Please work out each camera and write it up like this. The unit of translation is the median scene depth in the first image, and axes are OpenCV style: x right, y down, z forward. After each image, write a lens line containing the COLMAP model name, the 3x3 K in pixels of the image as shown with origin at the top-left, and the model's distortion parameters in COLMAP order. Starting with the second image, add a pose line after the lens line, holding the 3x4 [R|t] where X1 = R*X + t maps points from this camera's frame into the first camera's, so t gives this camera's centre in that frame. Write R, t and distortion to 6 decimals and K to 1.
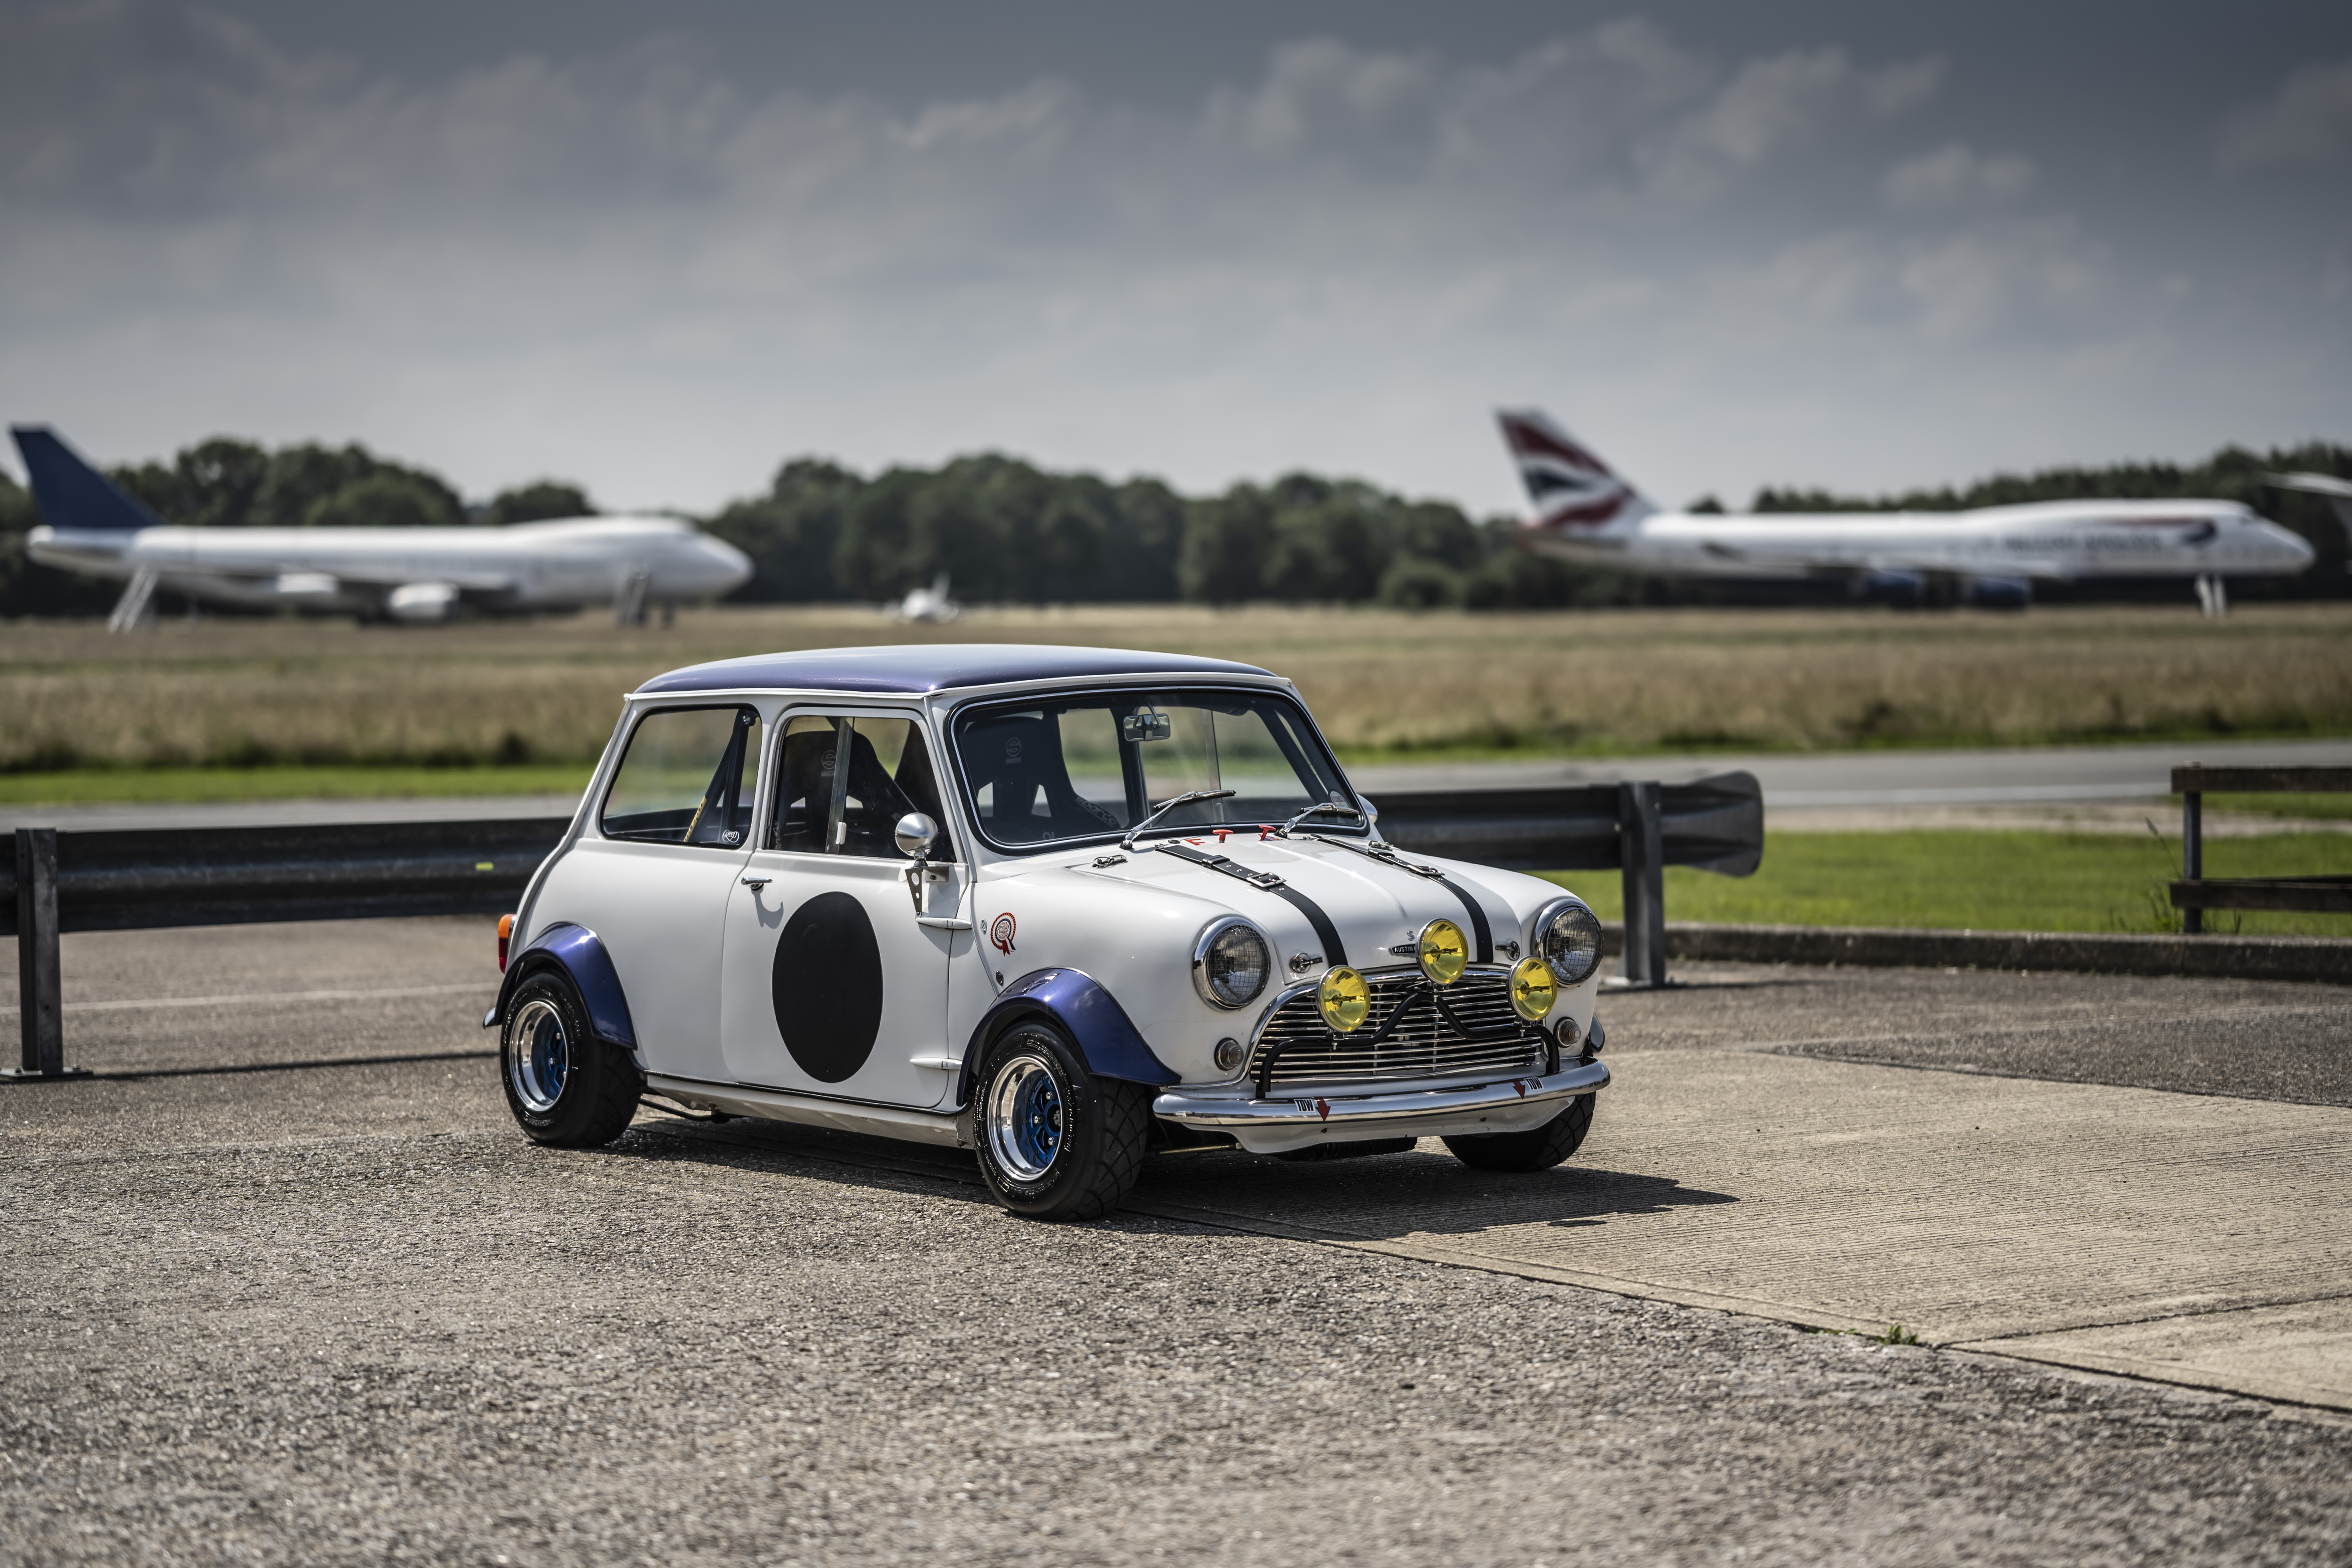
lens RADIAL K [[5608.5, 0, 1189.3], [0, 5608.5, 783.1], [0, 0, 1]] dist [-0.011320, -0.014538]
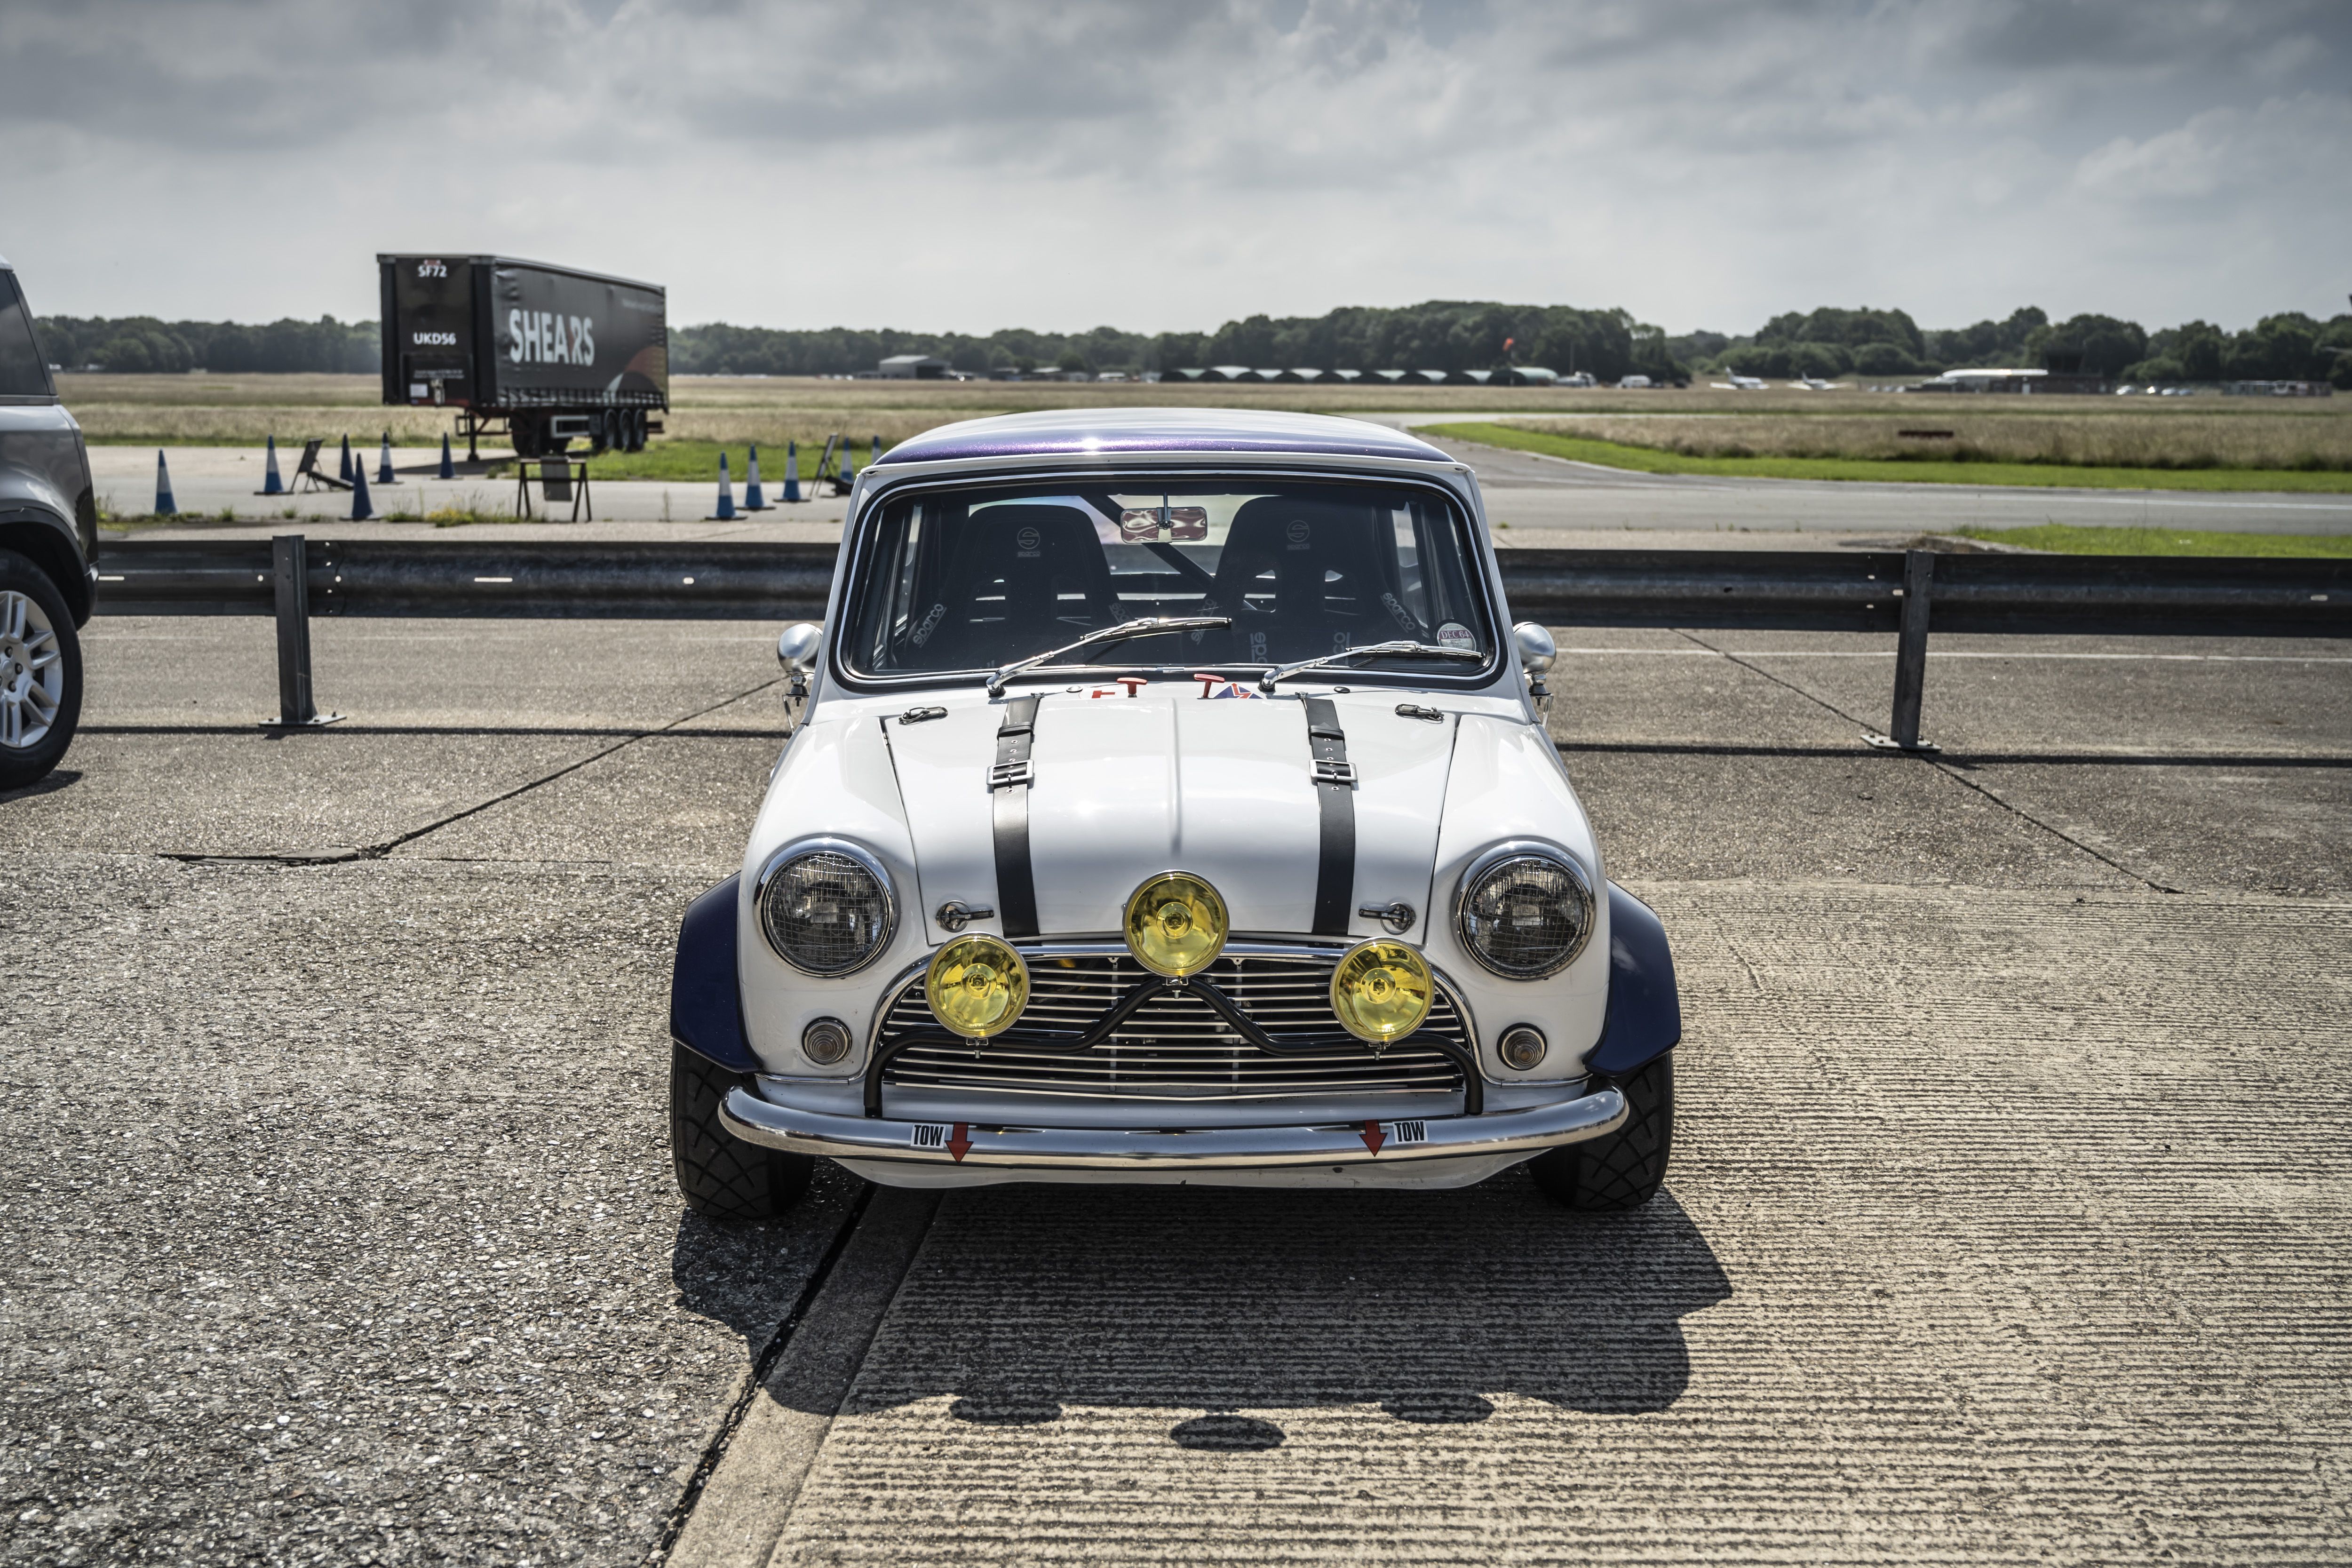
lens RADIAL K [[2395.6, 0, 1163.4], [0, 2395.6, 785.8], [0, 0, 1]] dist [-0.006127, 0.021840]
pose [[0.782132, 0.116227, -0.612177, 0.150058], [-0.031940, 0.988637, 0.146893, -0.017557], [0.622294, -0.095337, 0.776956, 0.583504]]
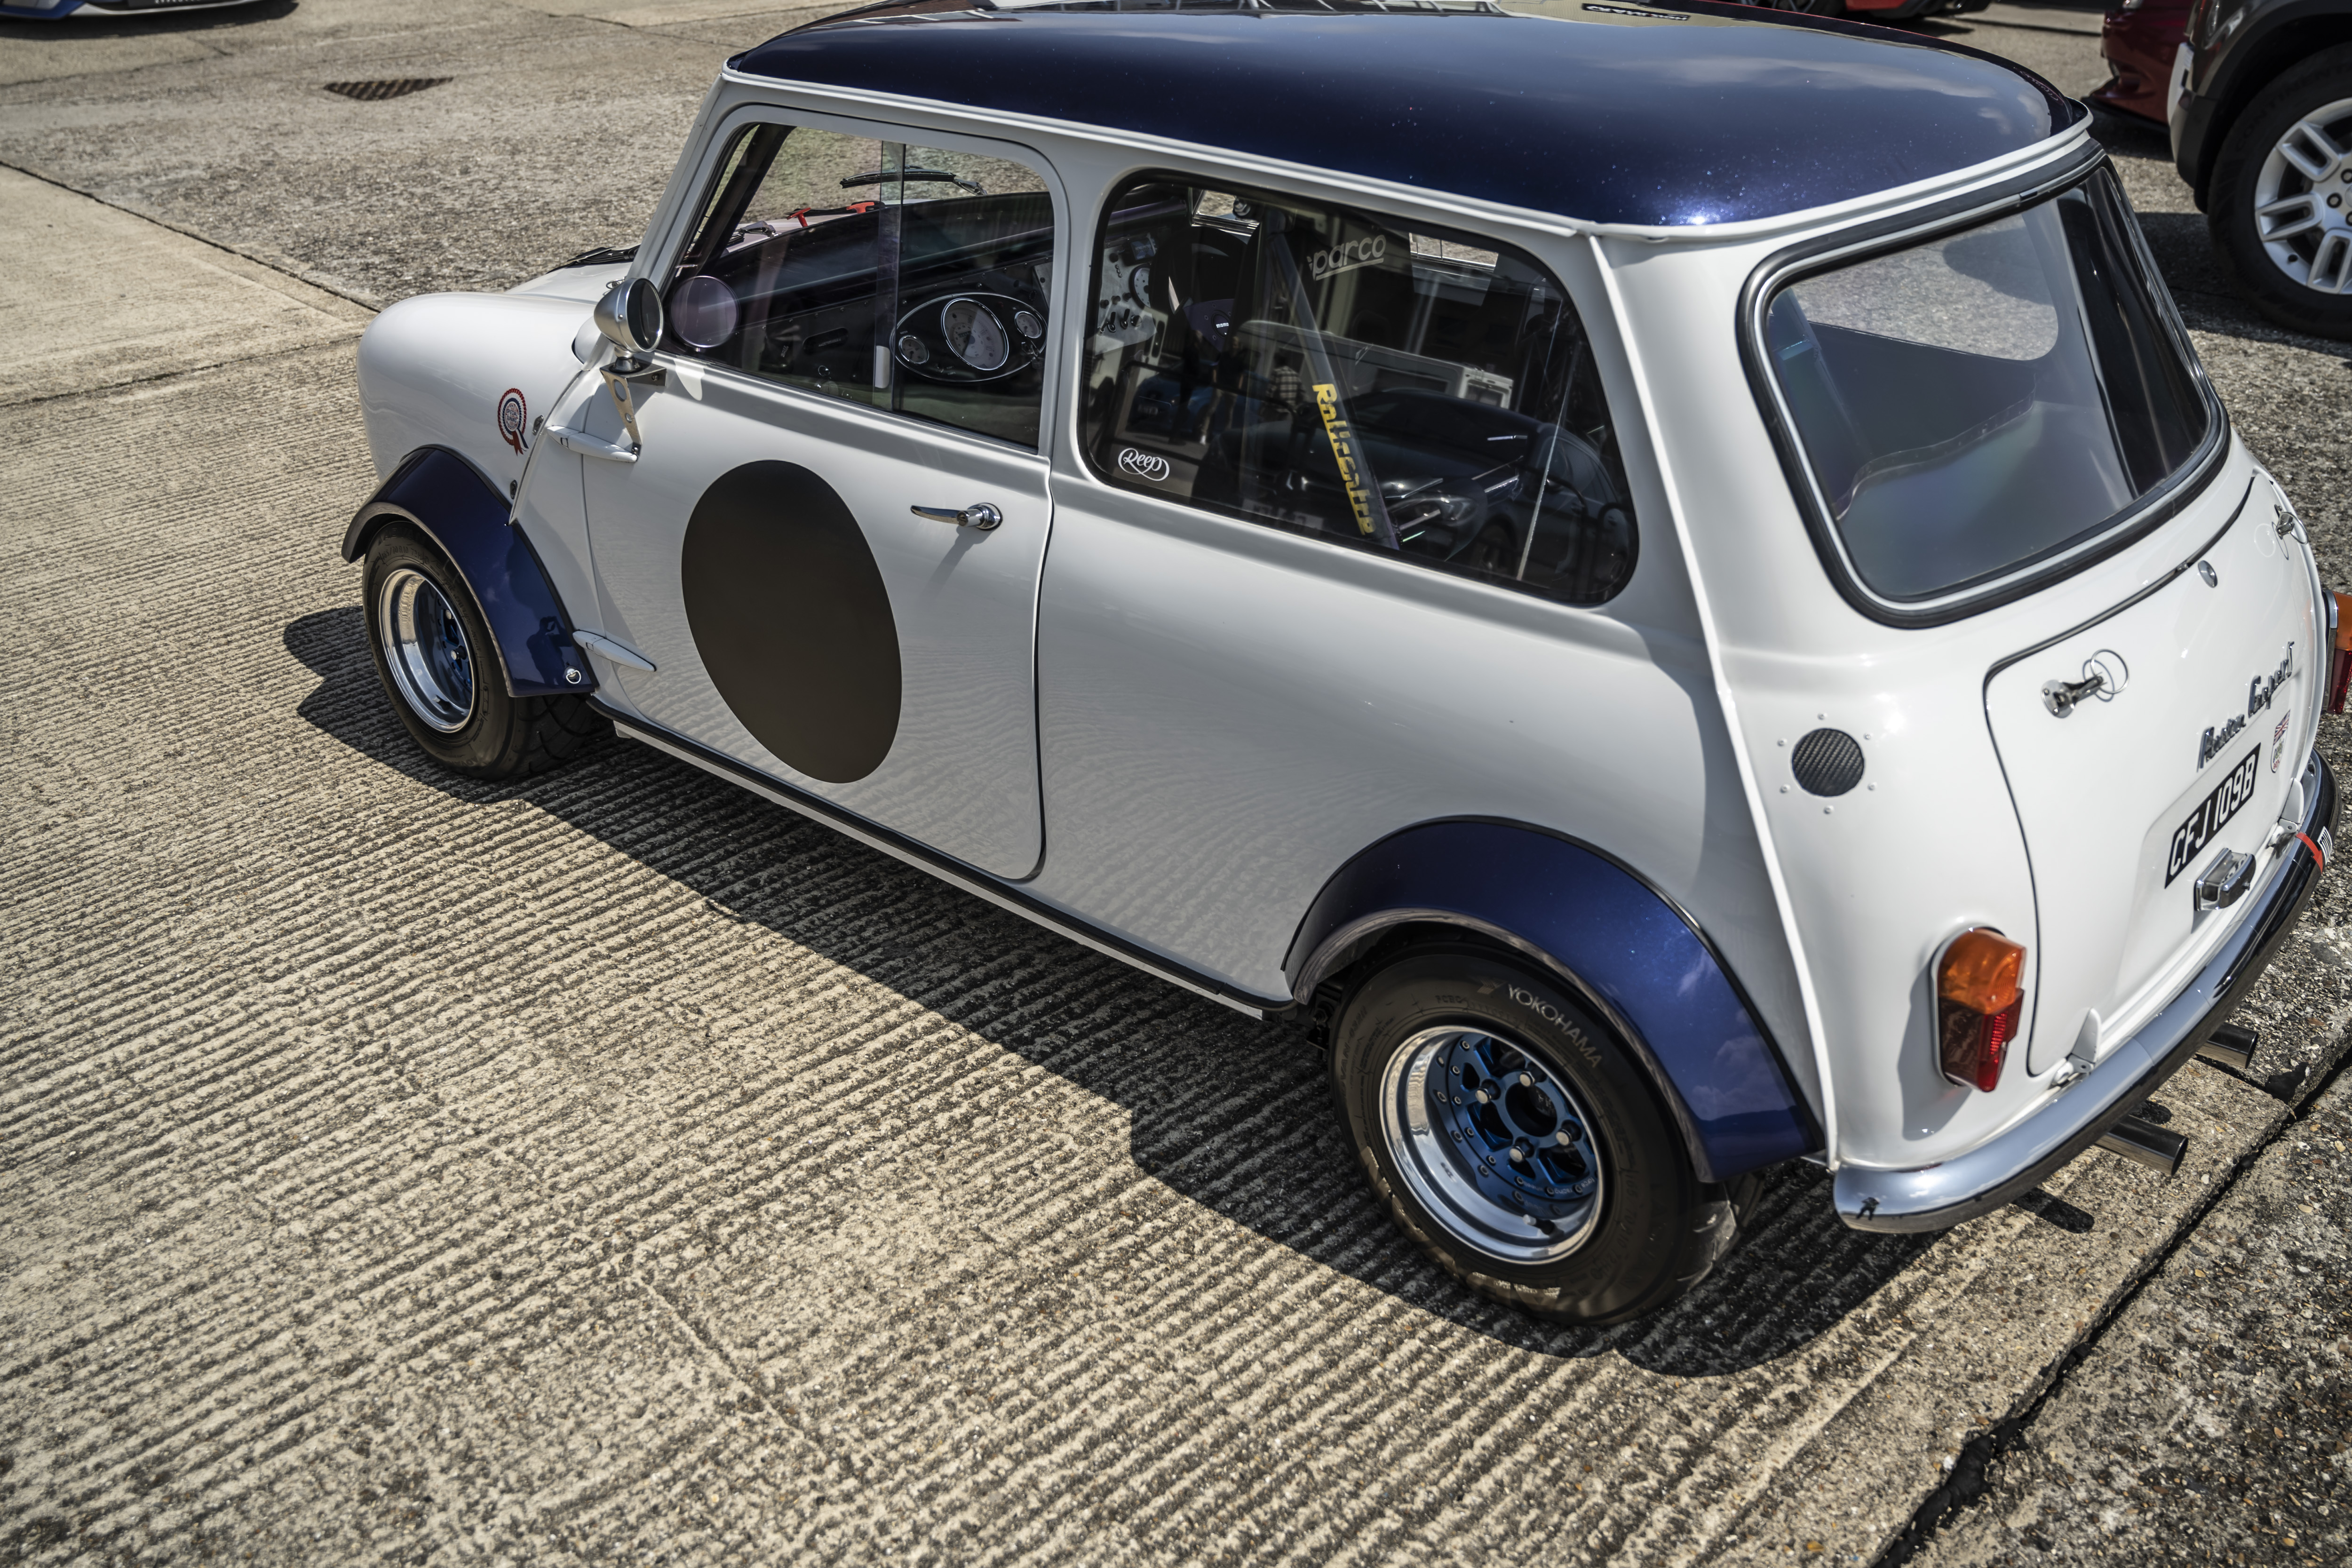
lens RADIAL K [[2172.7, 0, 1098.9], [0, 2172.7, 785.3], [0, 0, 1]] dist [-0.002969, 0.132336]
pose [[-0.991992, 0.097252, -0.080584, 0.002918], [0.044092, 0.864556, 0.500599, -0.048763], [0.118353, 0.493037, -0.861920, 0.980288]]
